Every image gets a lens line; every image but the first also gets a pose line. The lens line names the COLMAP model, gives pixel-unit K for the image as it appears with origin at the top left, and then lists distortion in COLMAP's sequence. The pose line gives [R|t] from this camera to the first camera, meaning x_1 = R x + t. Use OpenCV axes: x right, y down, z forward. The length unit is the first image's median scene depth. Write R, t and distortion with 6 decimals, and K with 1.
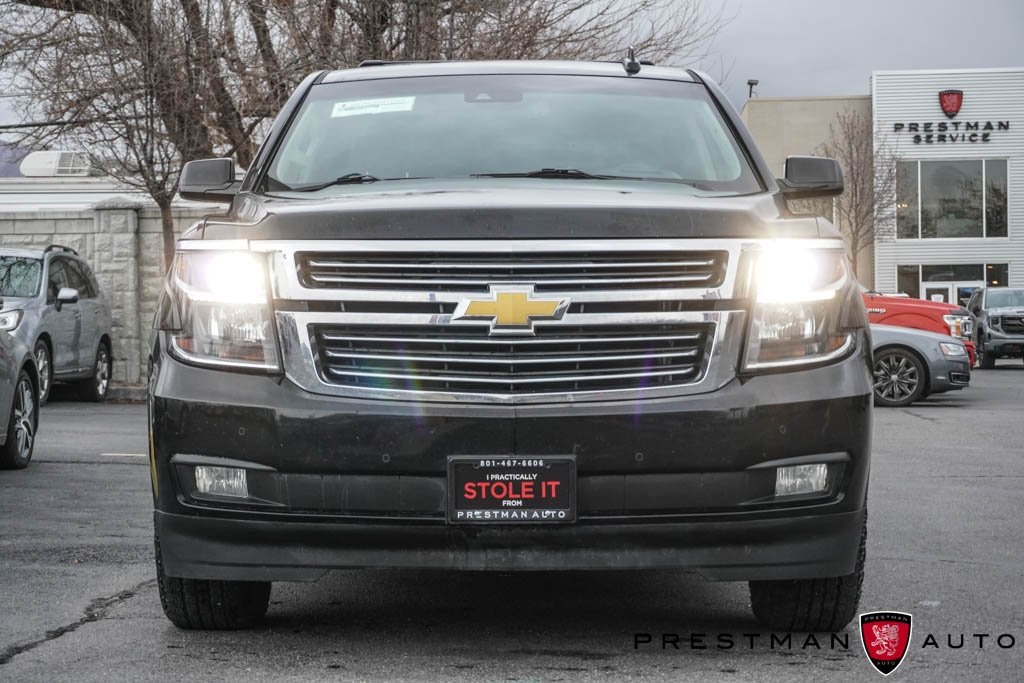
lens RADIAL K [[2197.2, 0, 513.4], [0, 2197.2, 340.8], [0, 0, 1]] dist [0.006753, 0.000000]
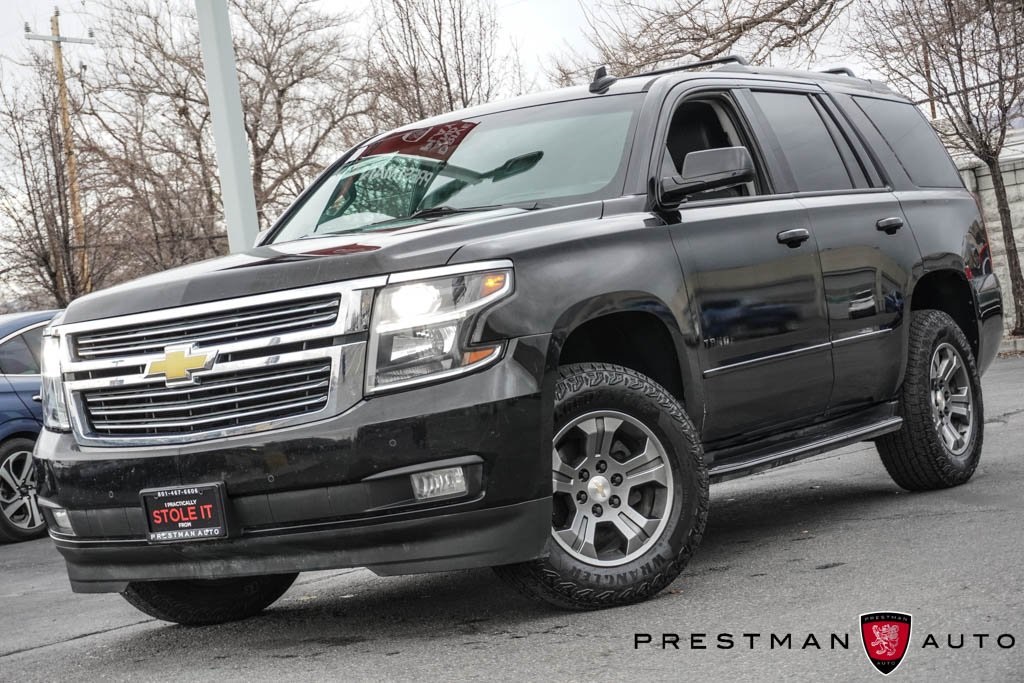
lens RADIAL K [[2197.2, 0, 513.3], [0, 2197.2, 343.6], [0, 0, 1]] dist [0.006753, 0.000000]
pose [[0.835297, -0.105316, -0.539618, 0.804266], [0.121534, 0.992572, -0.005591, 0.003120], [0.536198, -0.060911, 0.841892, 0.077198]]
